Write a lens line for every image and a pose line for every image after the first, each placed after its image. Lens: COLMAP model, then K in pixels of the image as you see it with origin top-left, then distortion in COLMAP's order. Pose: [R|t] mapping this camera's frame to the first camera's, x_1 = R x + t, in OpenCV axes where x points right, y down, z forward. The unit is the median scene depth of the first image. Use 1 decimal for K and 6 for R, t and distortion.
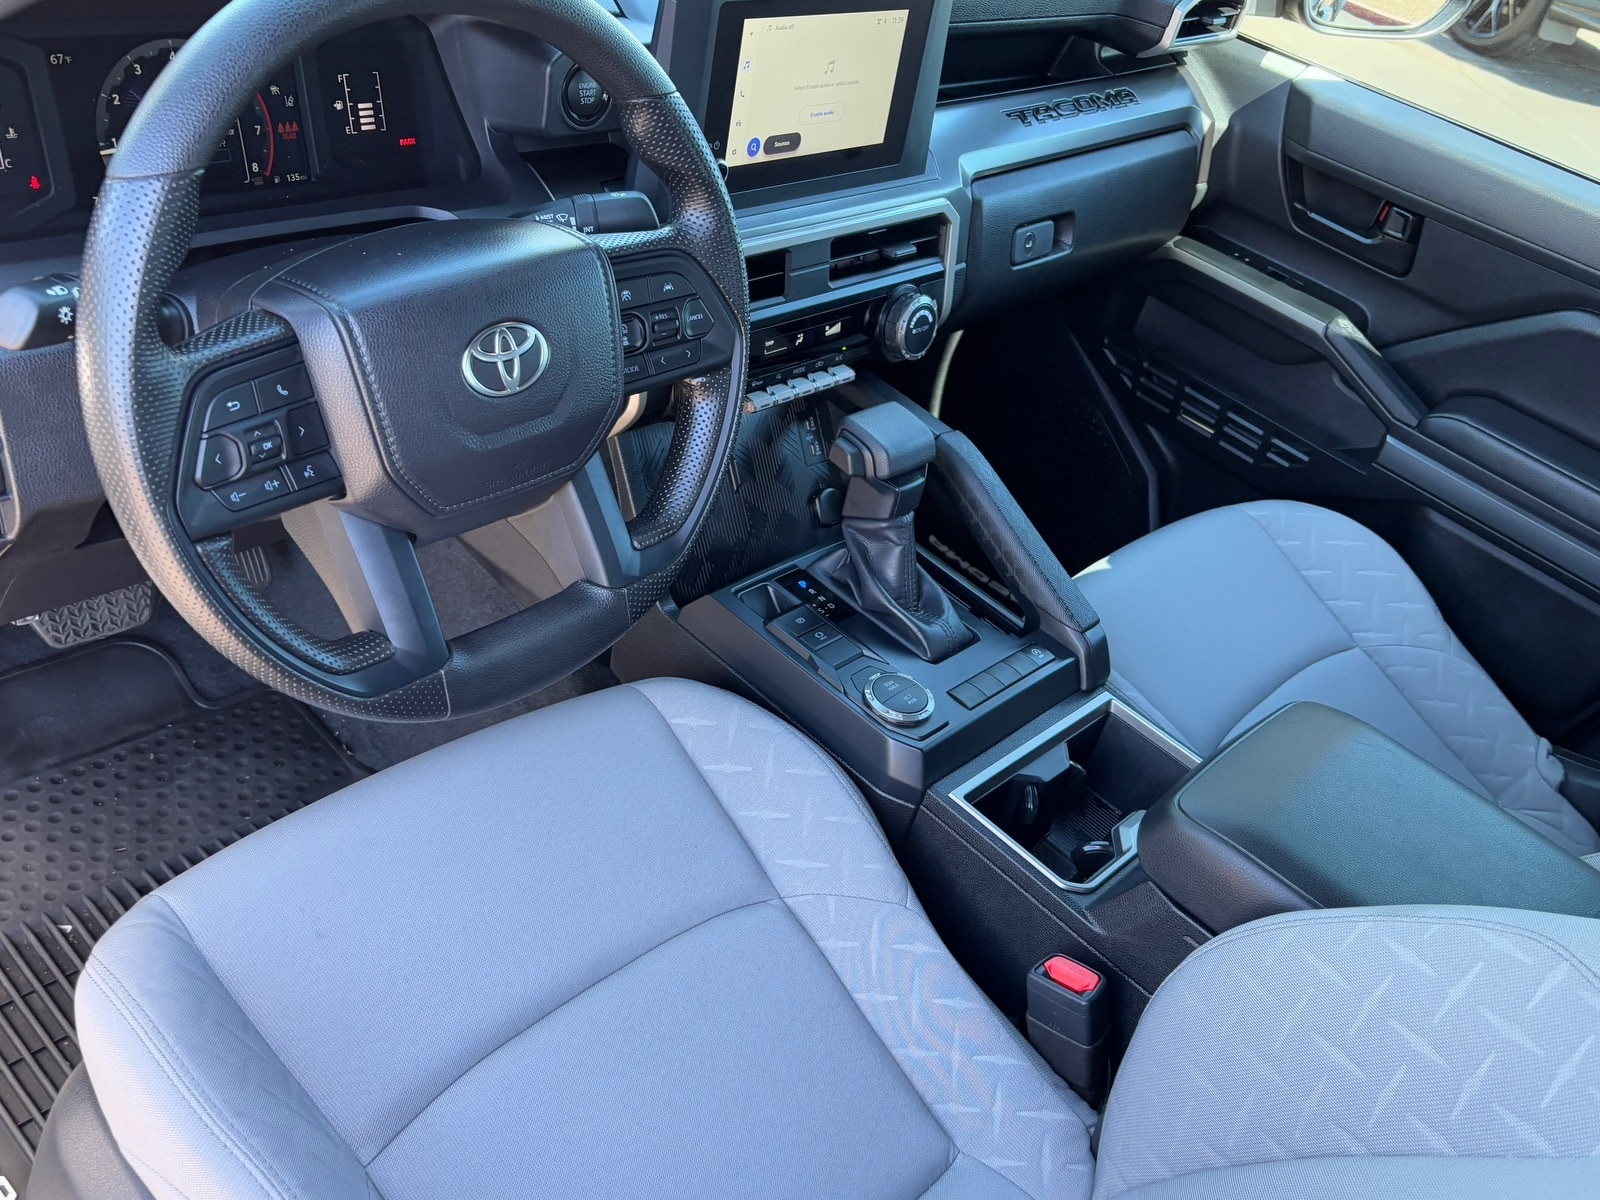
lens RADIAL K [[1466.8, 0, 779.2], [0, 1466.8, 609.9], [0, 0, 1]] dist [0.074823, -0.097021]
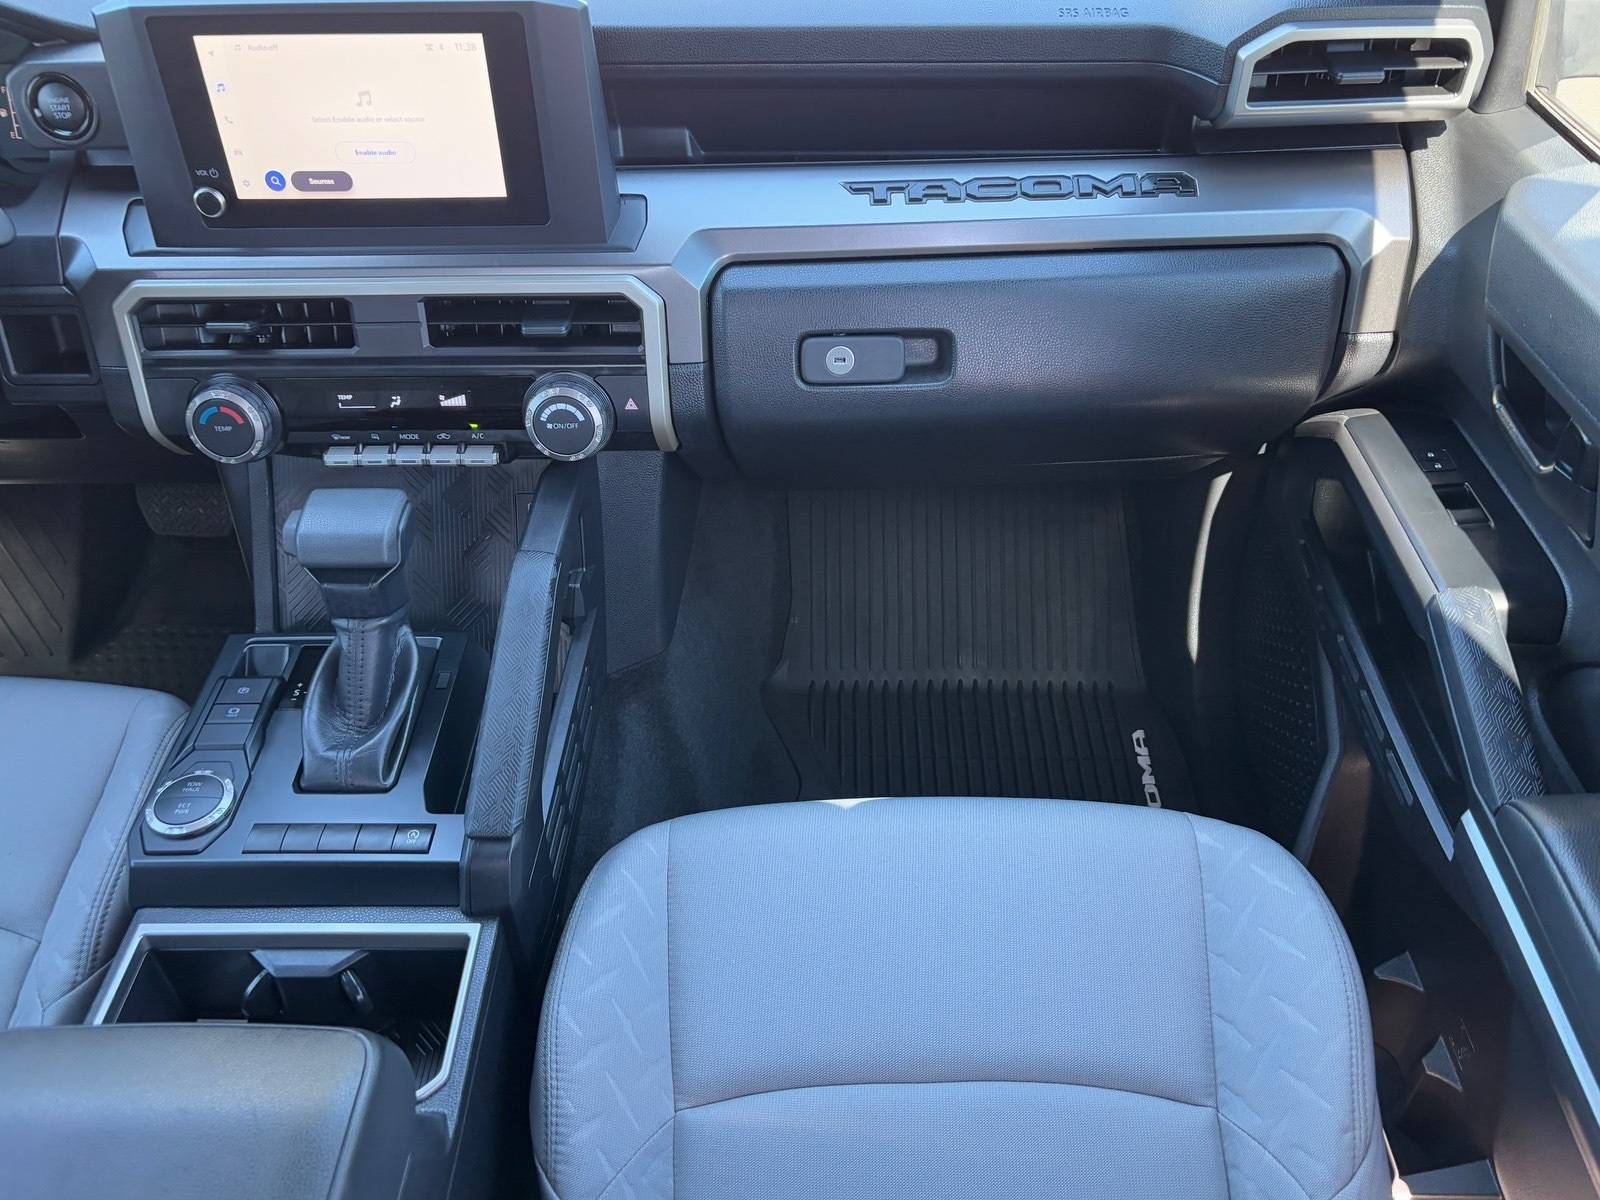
lens RADIAL K [[1329.3, 0, 804.7], [0, 1329.3, 603.3], [0, 0, 1]] dist [0.048387, -0.061164]
pose [[0.658239, 0.291731, -0.693985, 0.776804], [-0.303053, 0.946551, 0.110459, -0.233164], [0.689116, 0.137606, 0.711466, 0.609160]]
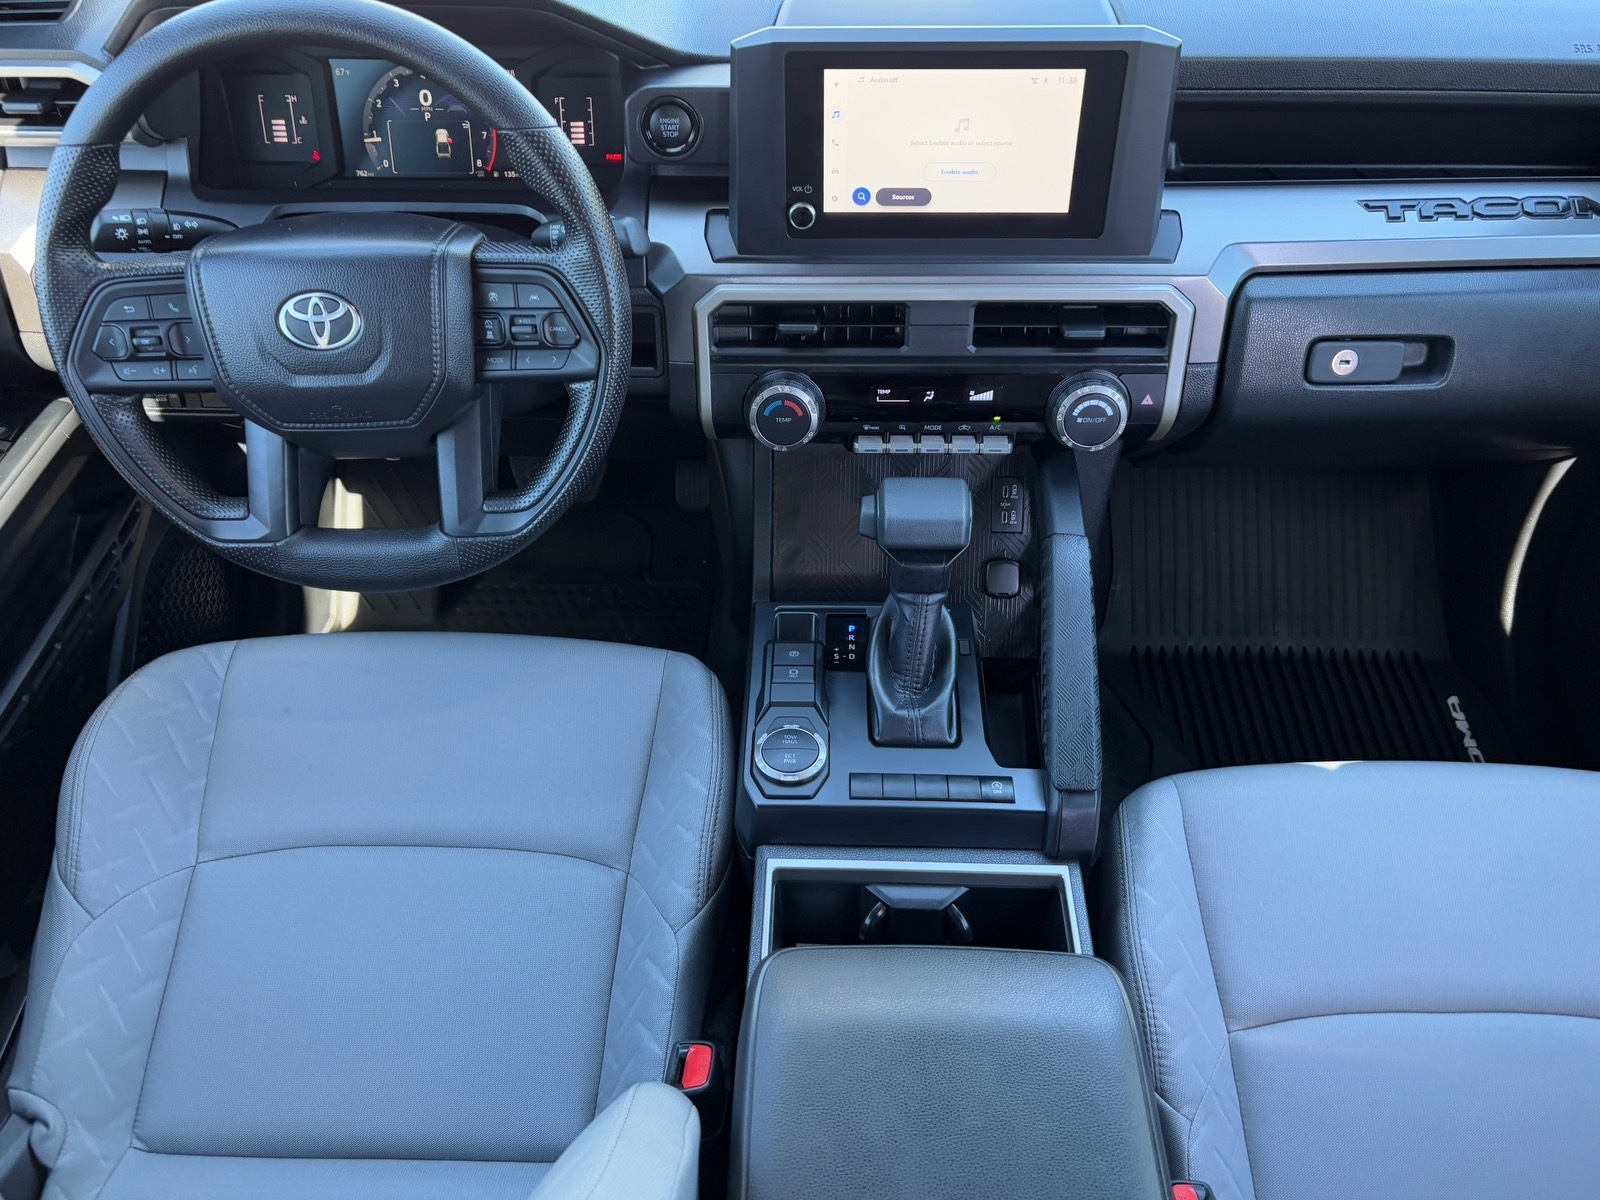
lens RADIAL K [[1303.8, 0, 790.5], [0, 1303.8, 608.9], [0, 0, 1]] dist [0.062259, -0.100125]
pose [[0.647579, 0.332702, -0.685530, 0.603918], [-0.317161, 0.935700, 0.154512, -0.156075], [0.692857, 0.117365, 0.711460, 0.325215]]
